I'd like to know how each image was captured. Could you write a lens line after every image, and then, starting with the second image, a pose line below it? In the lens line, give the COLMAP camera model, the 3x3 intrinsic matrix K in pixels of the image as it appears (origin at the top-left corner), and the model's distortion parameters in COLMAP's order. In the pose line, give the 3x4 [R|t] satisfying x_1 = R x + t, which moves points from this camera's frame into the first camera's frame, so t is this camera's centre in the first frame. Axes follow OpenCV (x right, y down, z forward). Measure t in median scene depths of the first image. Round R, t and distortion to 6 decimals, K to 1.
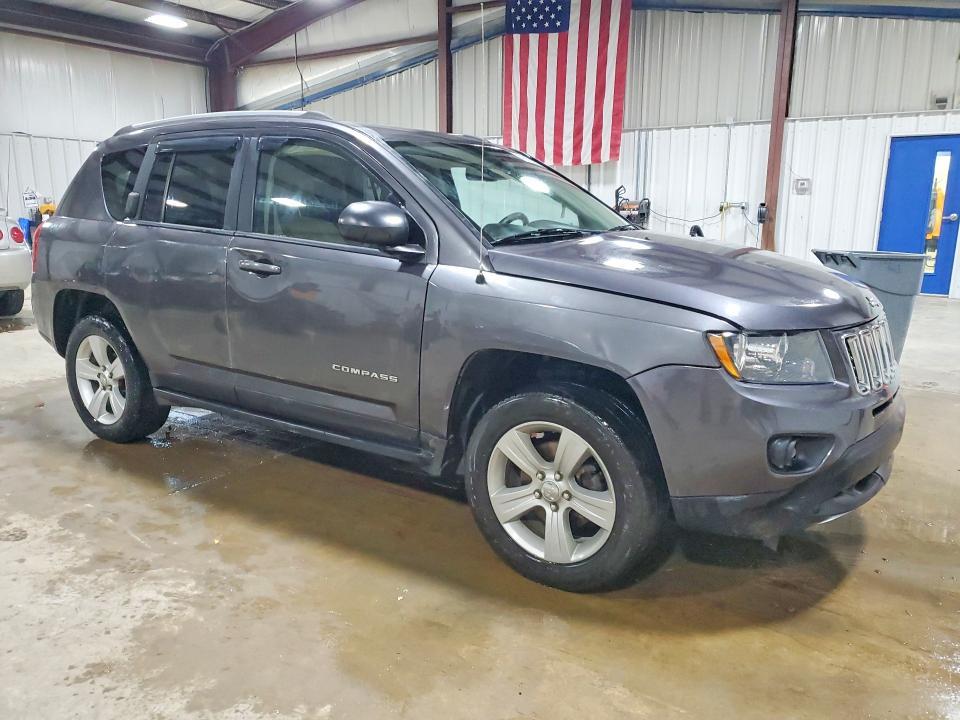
lens RADIAL K [[753.5, 0, 480.0], [0, 753.5, 360.0], [0, 0, 1]] dist [0.004139, 0.006654]
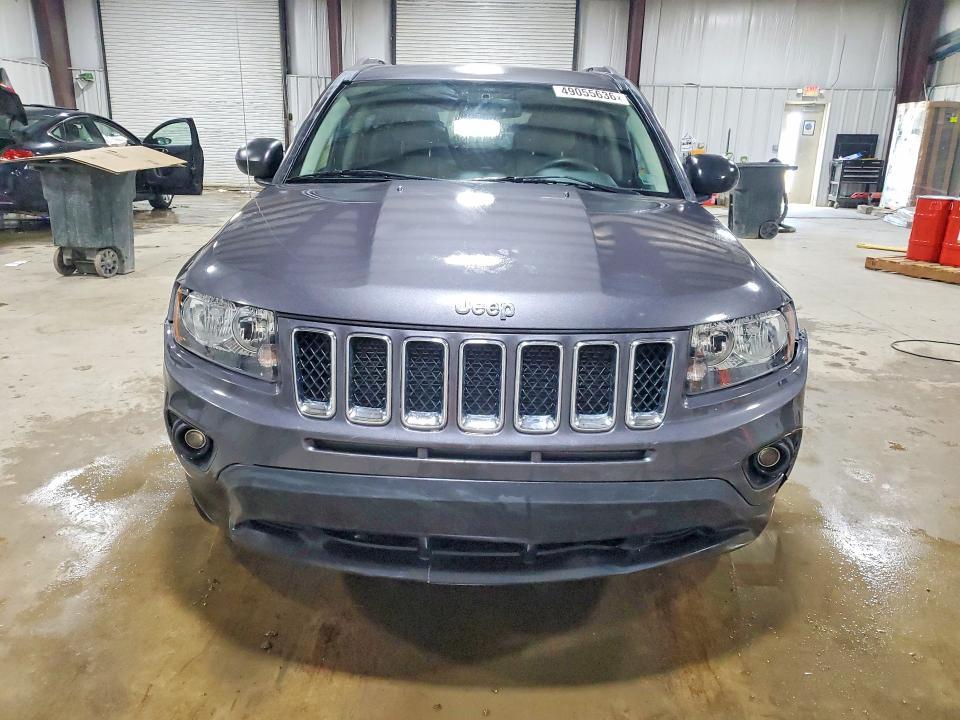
lens RADIAL K [[753.5, 0, 480.0], [0, 753.5, 360.0], [0, 0, 1]] dist [0.004139, 0.006654]
pose [[0.549538, 0.251343, -0.796765, 1.125608], [-0.200961, 0.965441, 0.165947, -0.157137], [0.810939, 0.068925, 0.581057, 0.691564]]
